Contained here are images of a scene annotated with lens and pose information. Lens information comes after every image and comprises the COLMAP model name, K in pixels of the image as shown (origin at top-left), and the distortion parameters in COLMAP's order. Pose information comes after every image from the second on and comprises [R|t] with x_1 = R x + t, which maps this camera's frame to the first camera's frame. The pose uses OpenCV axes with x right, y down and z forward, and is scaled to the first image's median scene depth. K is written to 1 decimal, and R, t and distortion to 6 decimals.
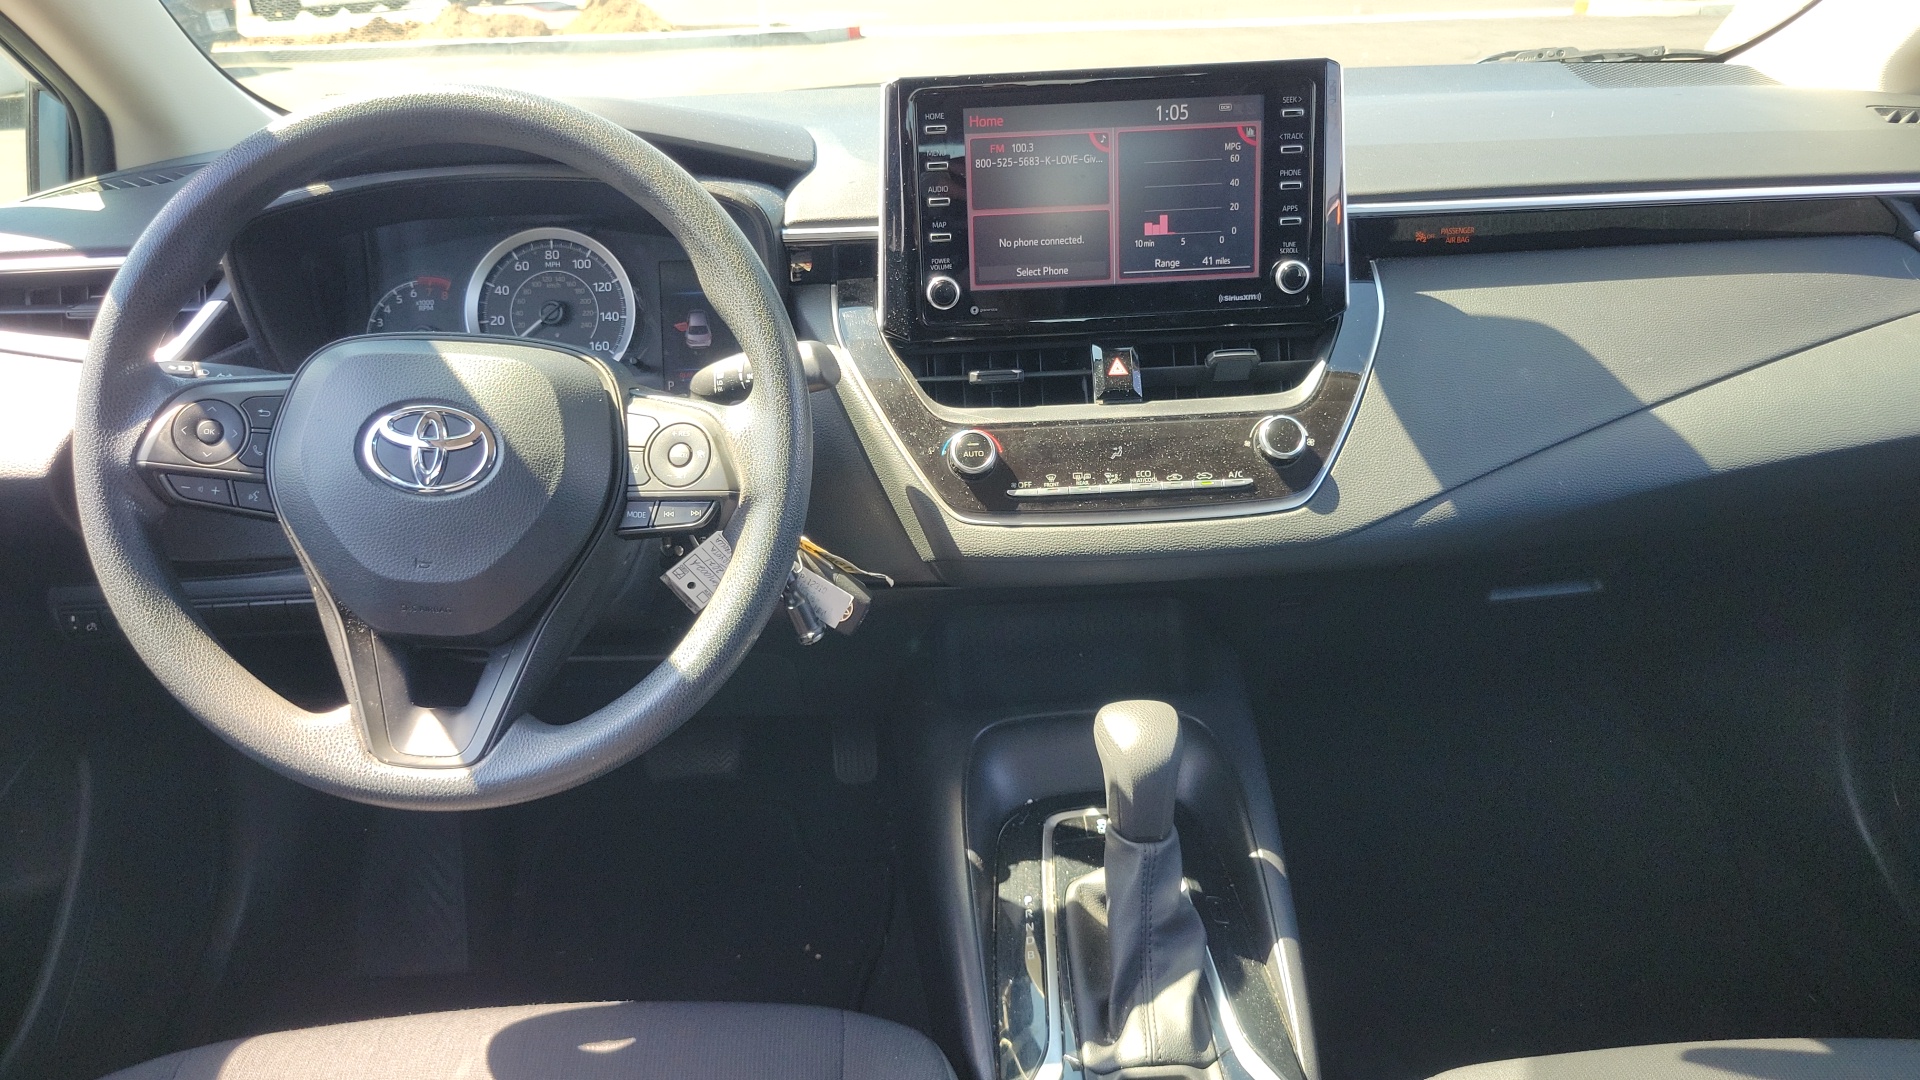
lens RADIAL K [[1458.7, 0, 932.0], [0, 1458.7, 532.8], [0, 0, 1]] dist [0.028145, -0.007621]
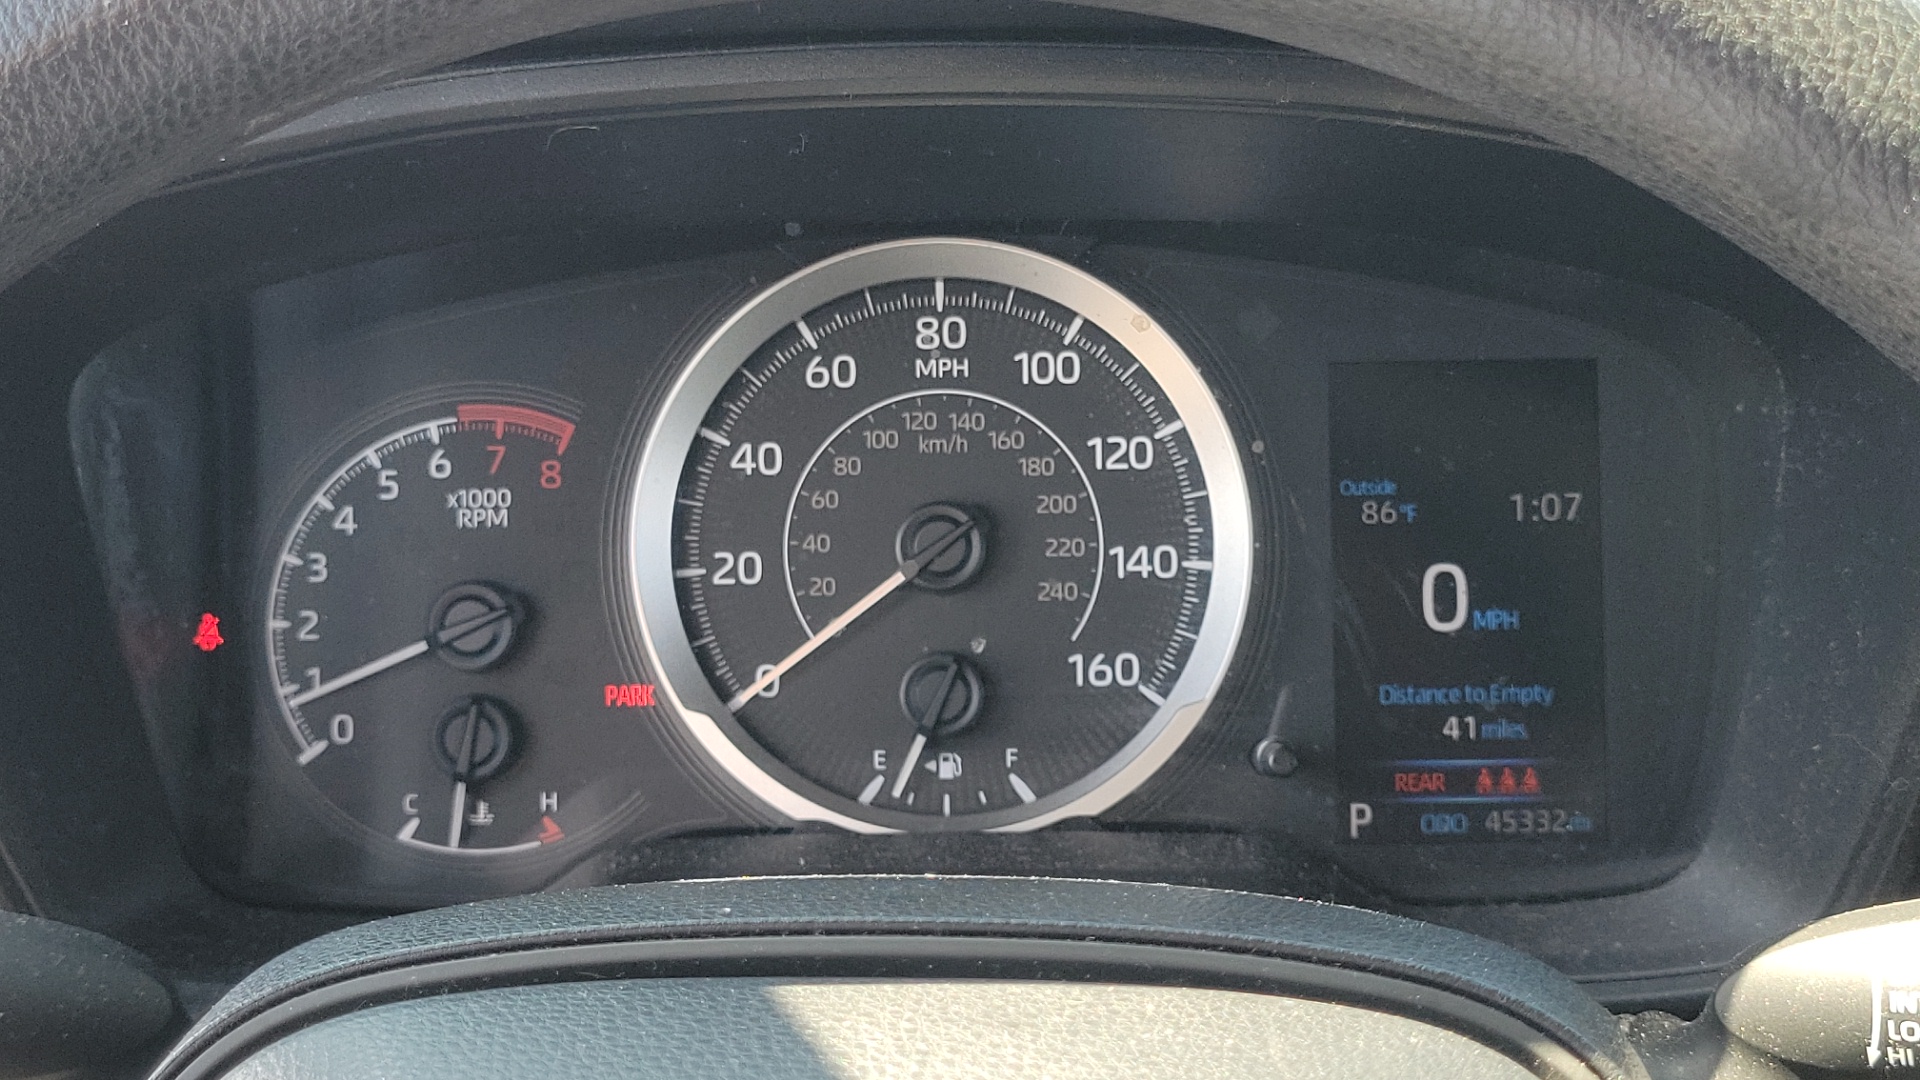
lens RADIAL K [[1465.1, 0, 951.1], [0, 1465.1, 561.4], [0, 0, 1]] dist [0.029875, -0.001124]
pose [[0.998599, 0.026585, -0.045745, -0.284281], [-0.026605, 0.999646, 0.000177, -0.171597], [0.045733, 0.001040, 0.998953, 0.845306]]
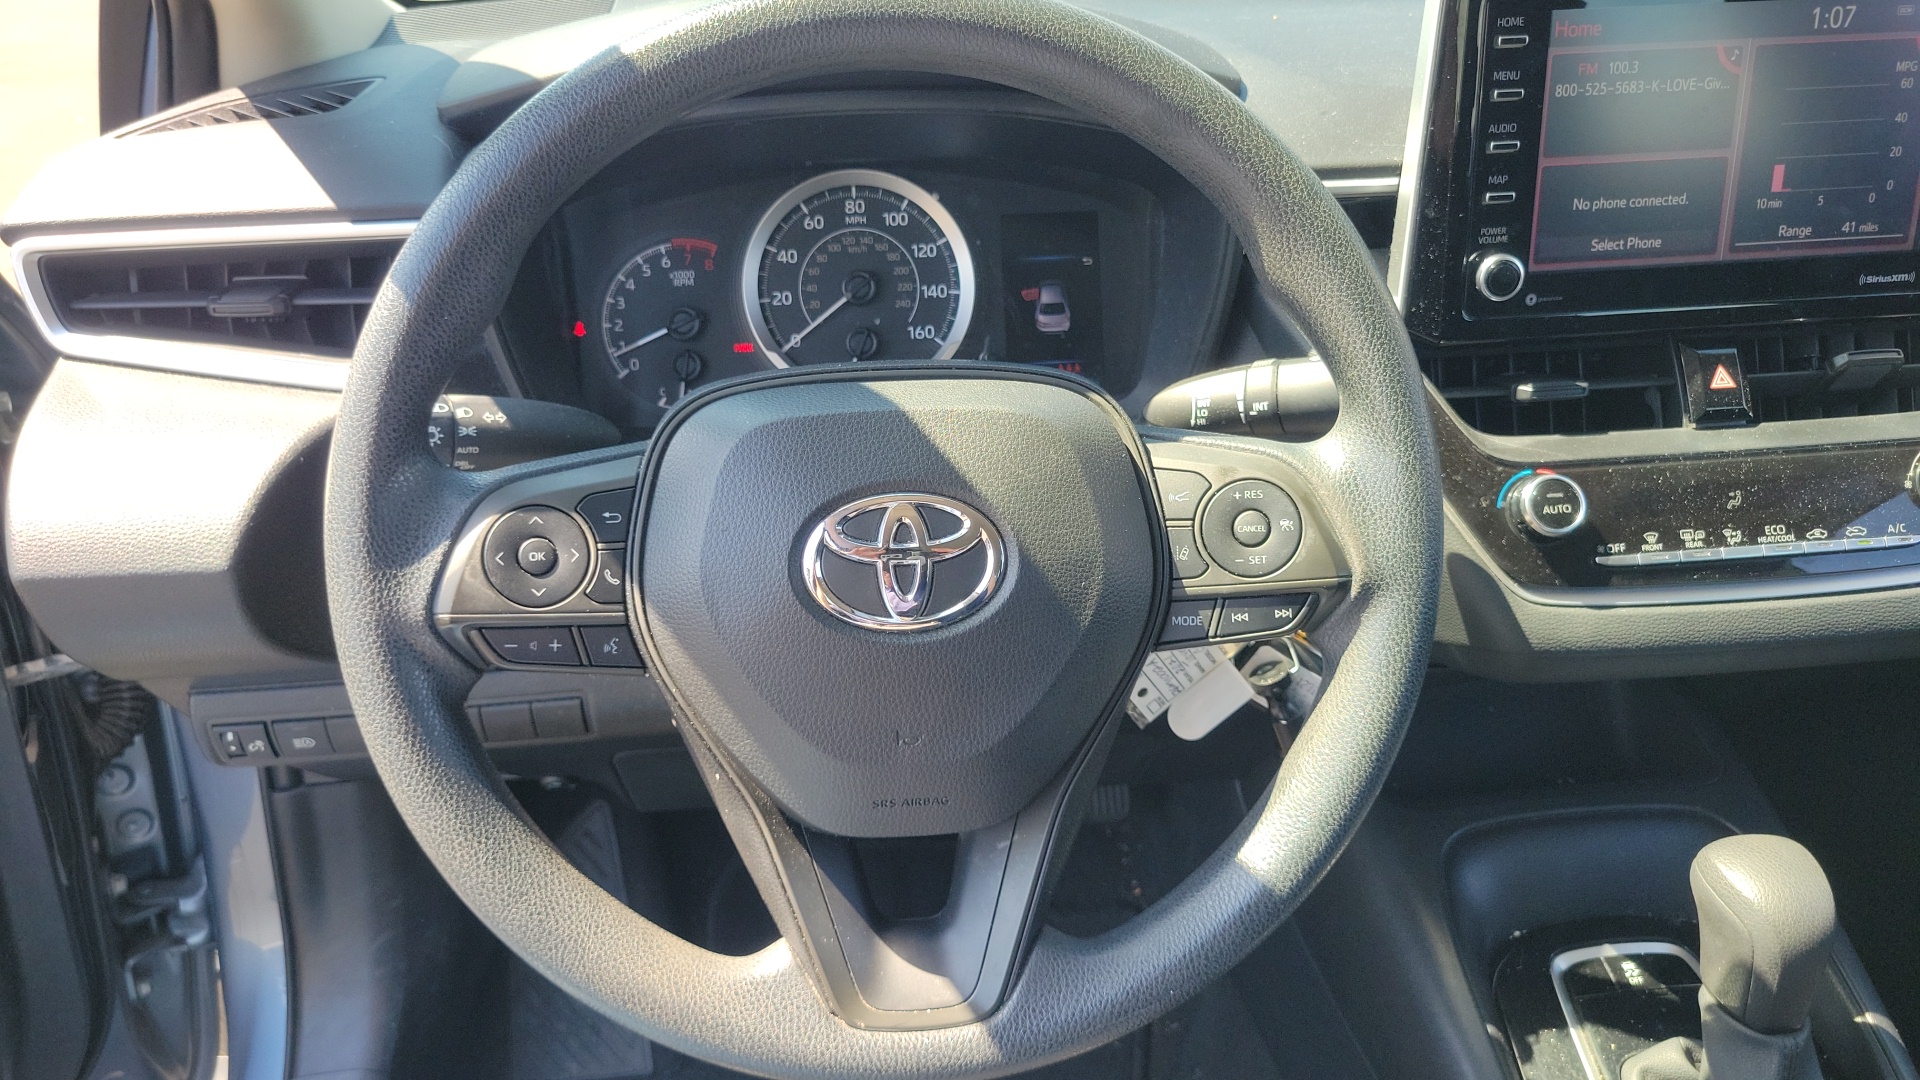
lens RADIAL K [[1472.5, 0, 955.6], [0, 1472.5, 529.2], [0, 0, 1]] dist [0.015187, -0.006467]
pose [[0.997668, -0.016678, 0.066187, -0.303845], [0.011377, 0.996756, 0.079676, -0.102607], [-0.067301, -0.078737, 0.994621, 0.298623]]
